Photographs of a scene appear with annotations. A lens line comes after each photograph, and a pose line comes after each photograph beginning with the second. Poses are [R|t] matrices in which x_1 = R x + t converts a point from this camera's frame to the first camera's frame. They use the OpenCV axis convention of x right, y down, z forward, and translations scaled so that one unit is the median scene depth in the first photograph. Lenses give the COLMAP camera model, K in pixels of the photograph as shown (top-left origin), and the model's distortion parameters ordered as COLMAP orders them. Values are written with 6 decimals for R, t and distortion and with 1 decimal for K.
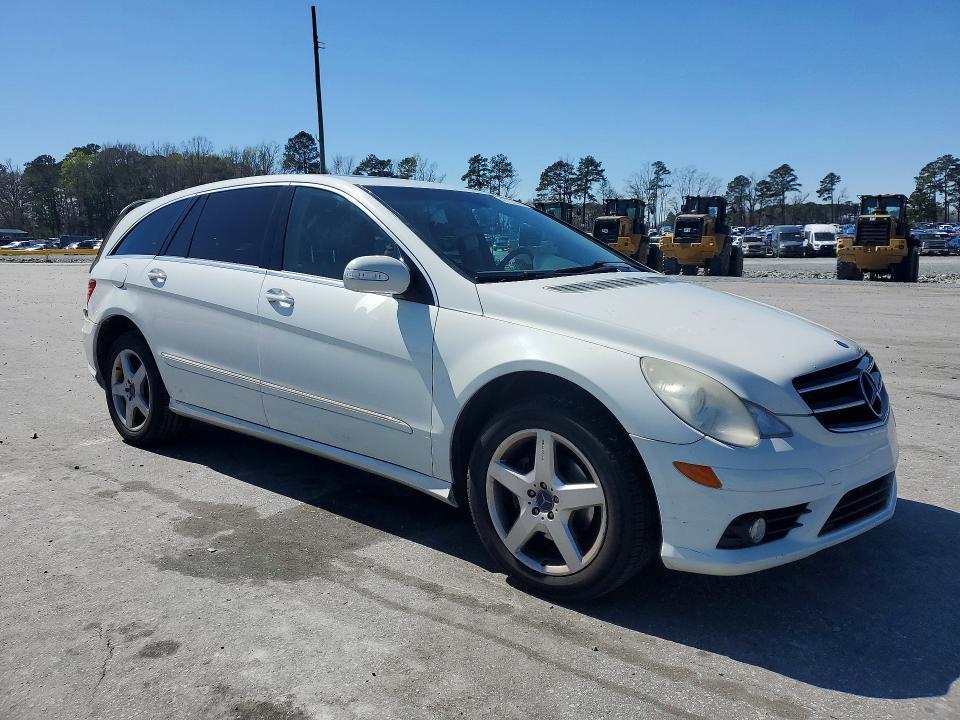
lens RADIAL K [[748.8, 0, 473.5], [0, 748.8, 359.0], [0, 0, 1]] dist [0.020890, 0.006246]
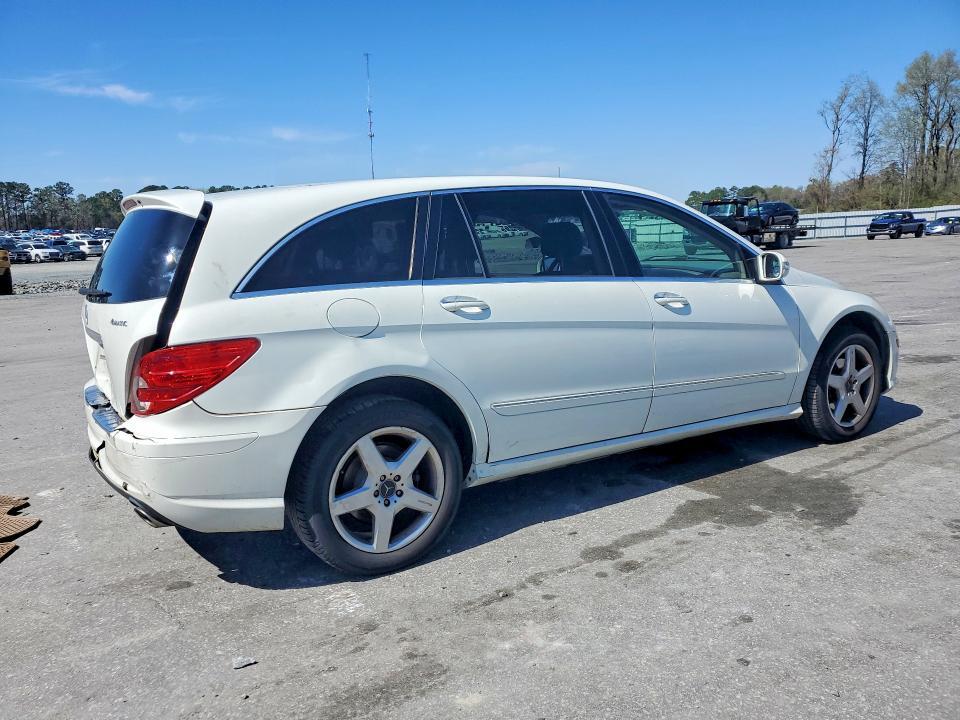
lens RADIAL K [[748.8, 0, 473.5], [0, 748.8, 359.0], [0, 0, 1]] dist [0.020890, 0.006246]
pose [[0.276530, -0.160878, 0.947444, -1.361239], [0.168616, 0.978716, 0.116974, -0.172407], [-0.946097, 0.127408, 0.297771, 0.963093]]
